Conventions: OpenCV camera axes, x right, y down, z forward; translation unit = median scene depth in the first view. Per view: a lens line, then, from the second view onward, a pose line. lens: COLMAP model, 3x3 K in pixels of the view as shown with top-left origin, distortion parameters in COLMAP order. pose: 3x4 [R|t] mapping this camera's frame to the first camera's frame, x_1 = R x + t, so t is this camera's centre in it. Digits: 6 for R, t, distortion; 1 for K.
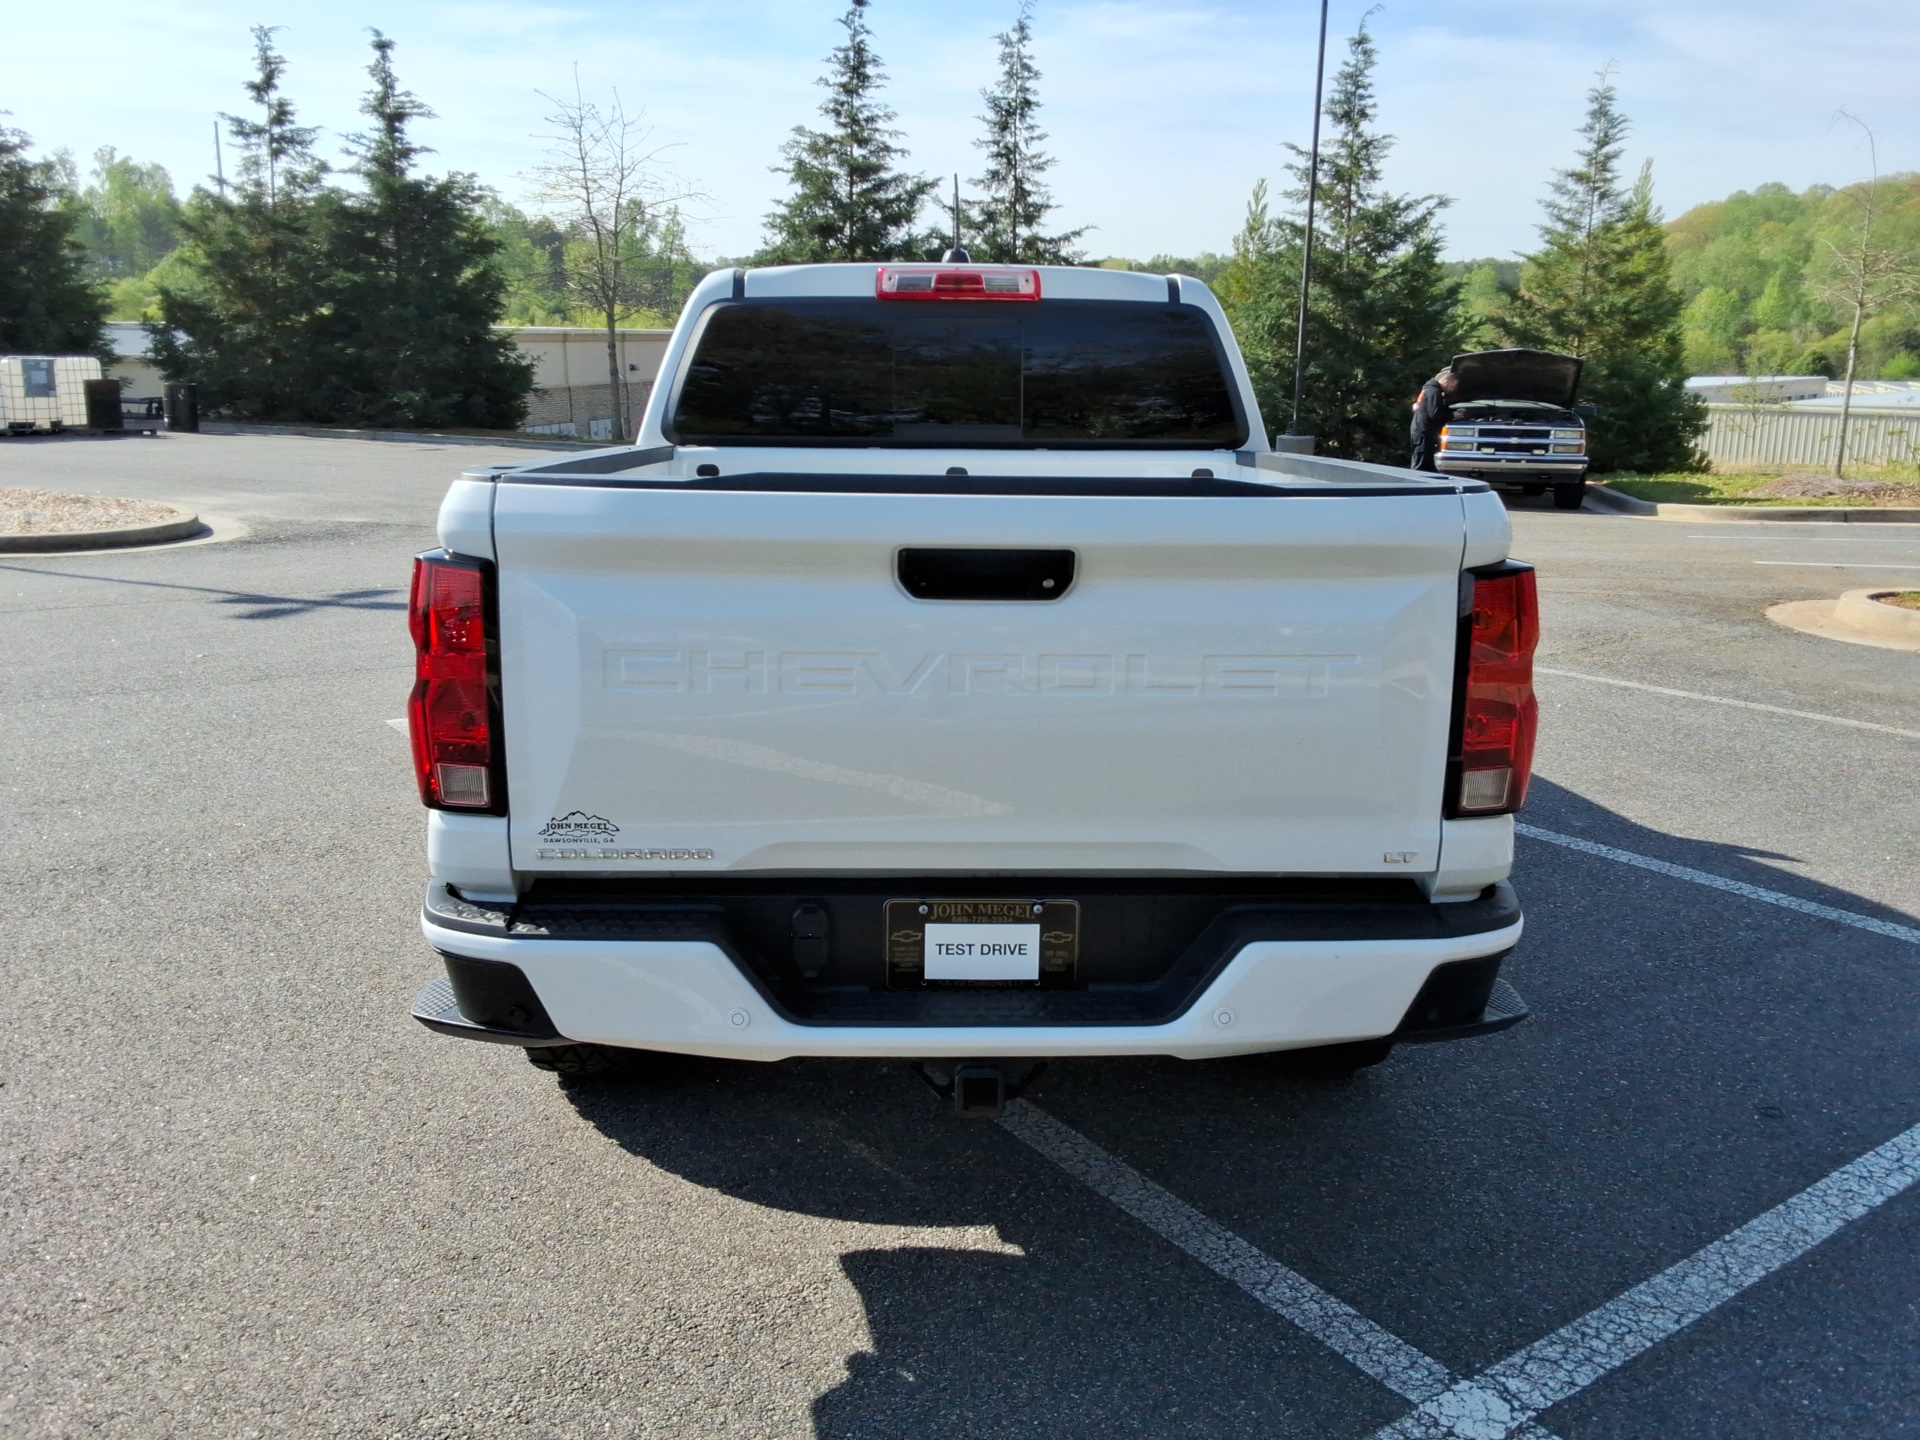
lens RADIAL K [[1561.5, 0, 967.9], [0, 1561.5, 682.9], [0, 0, 1]] dist [0.113176, -0.174970]
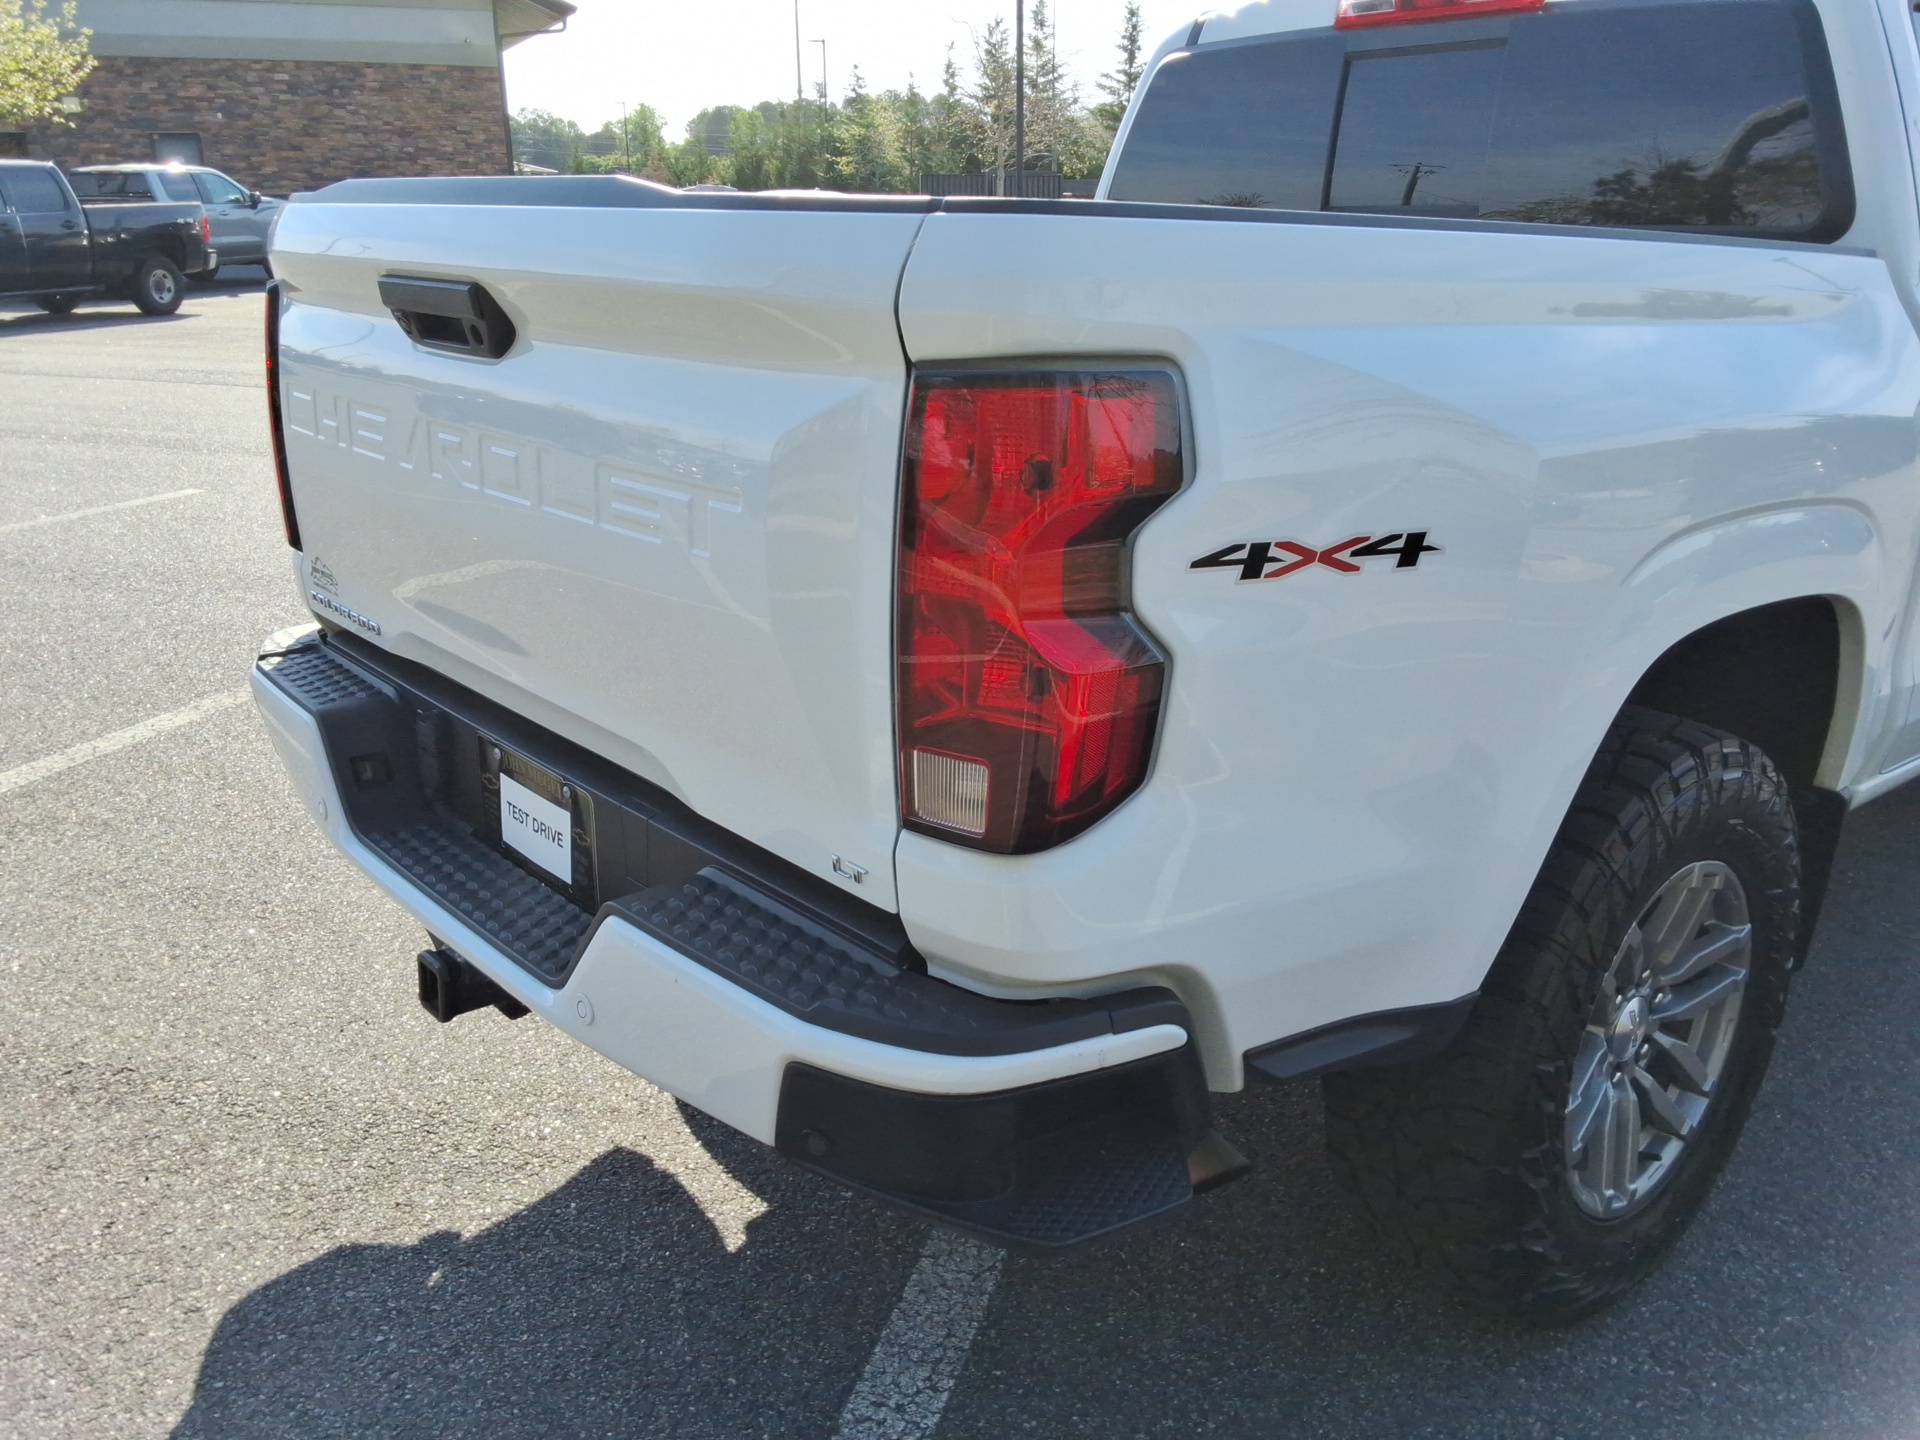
lens RADIAL K [[1564.9, 0, 967.4], [0, 1564.9, 690.3], [0, 0, 1]] dist [0.093770, -0.145285]
pose [[0.621989, 0.217620, -0.752177, 0.068284], [-0.163563, 0.975522, 0.146985, -0.004219], [0.765752, 0.031605, 0.642359, 0.063149]]
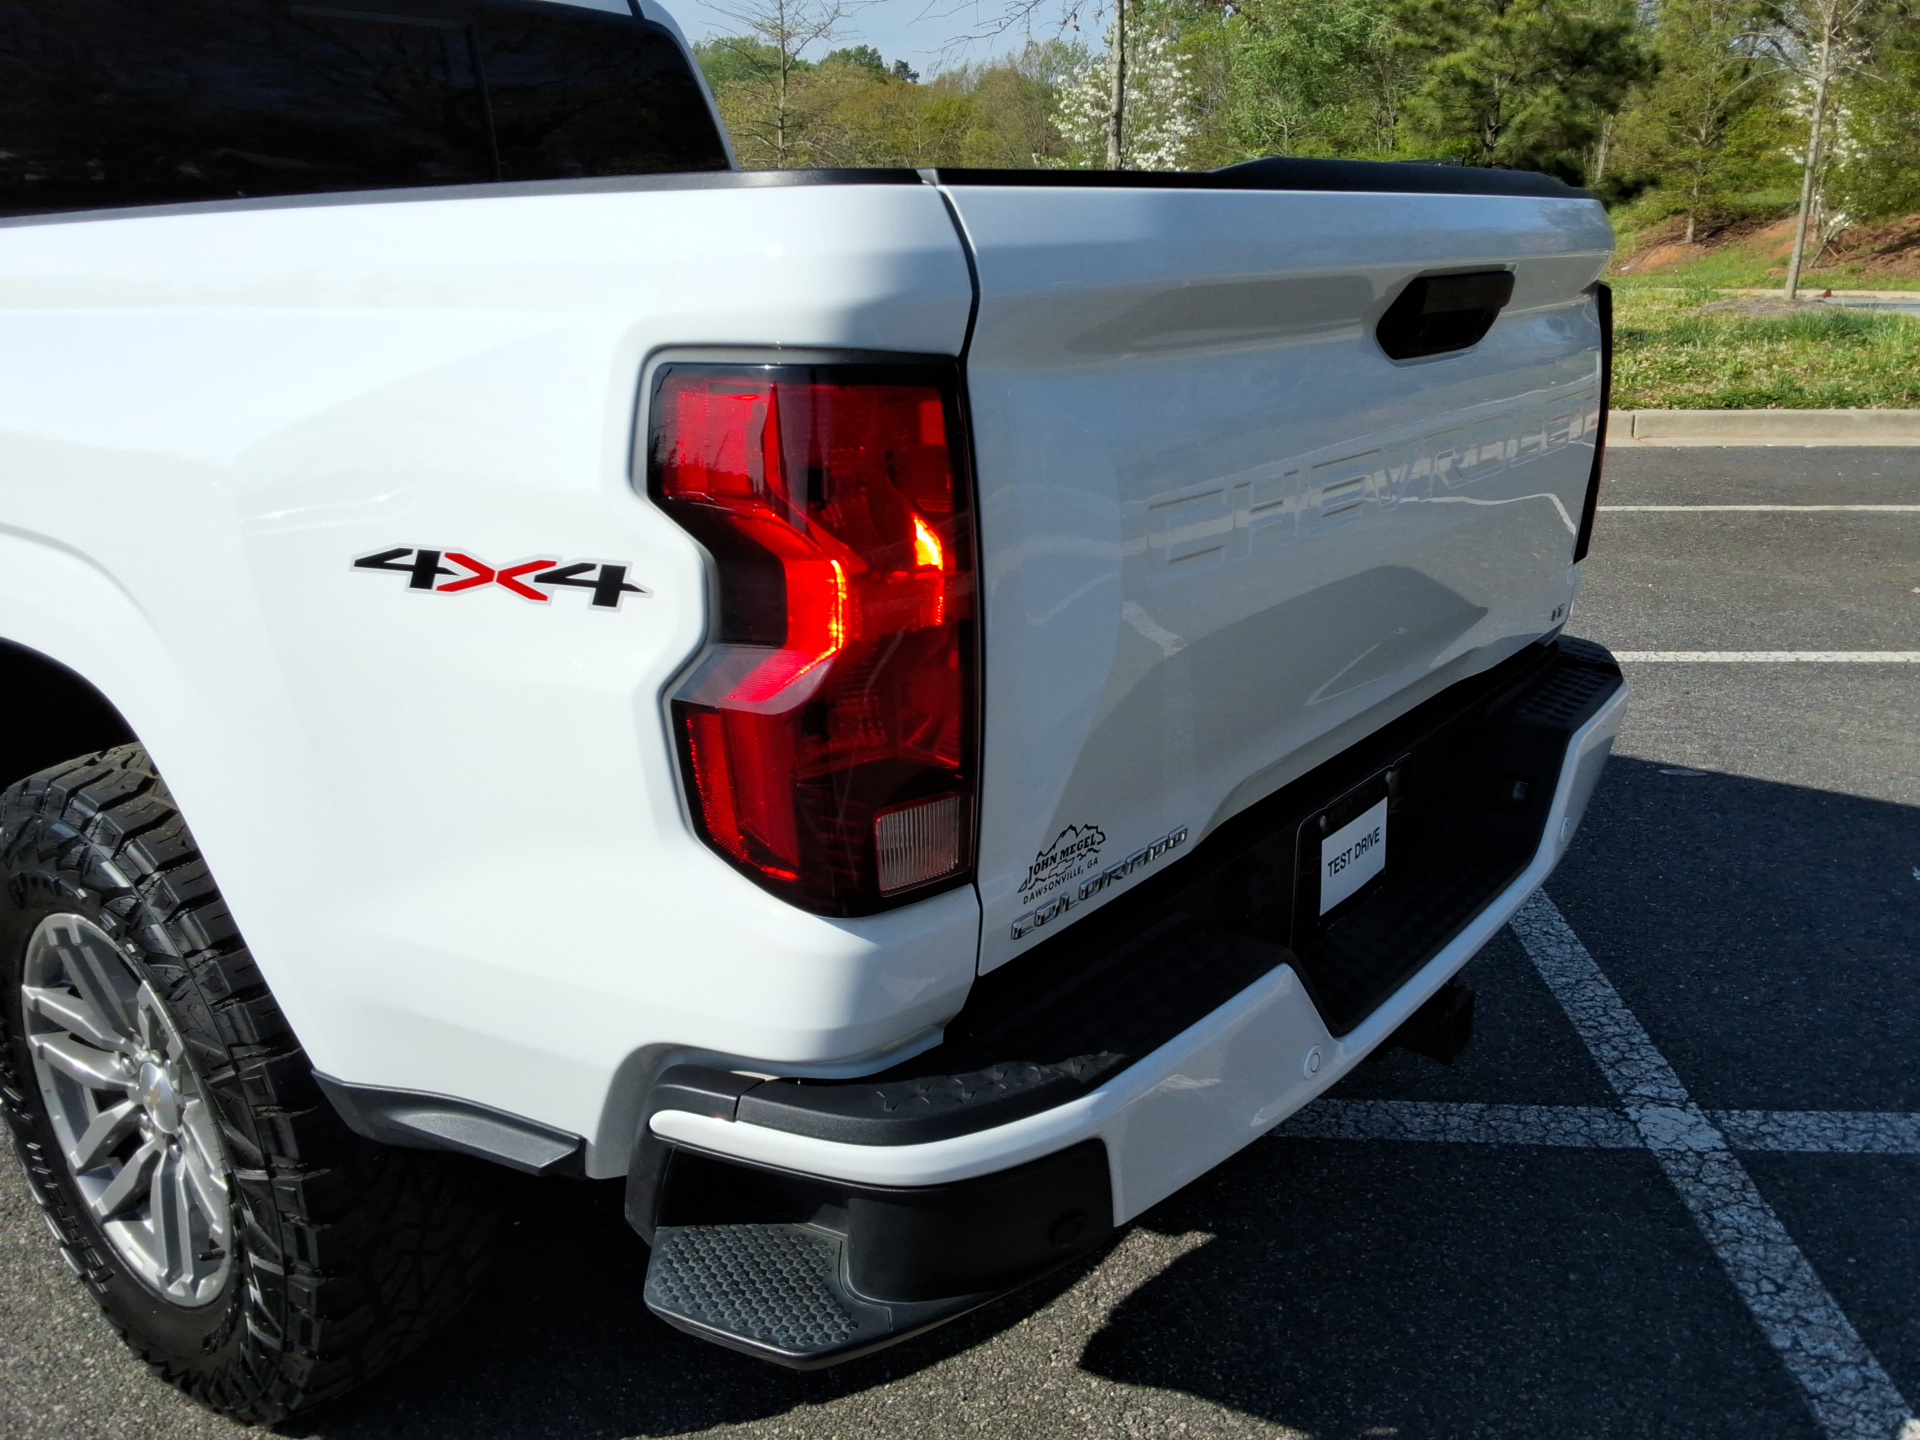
lens RADIAL K [[1584.5, 0, 968.1], [0, 1584.5, 710.4], [0, 0, 1]] dist [0.113285, -0.206324]
pose [[0.617248, -0.244085, 0.747949, -0.061343], [0.170791, 0.969559, 0.175458, -0.005250], [-0.768007, 0.019442, 0.640146, 0.063089]]
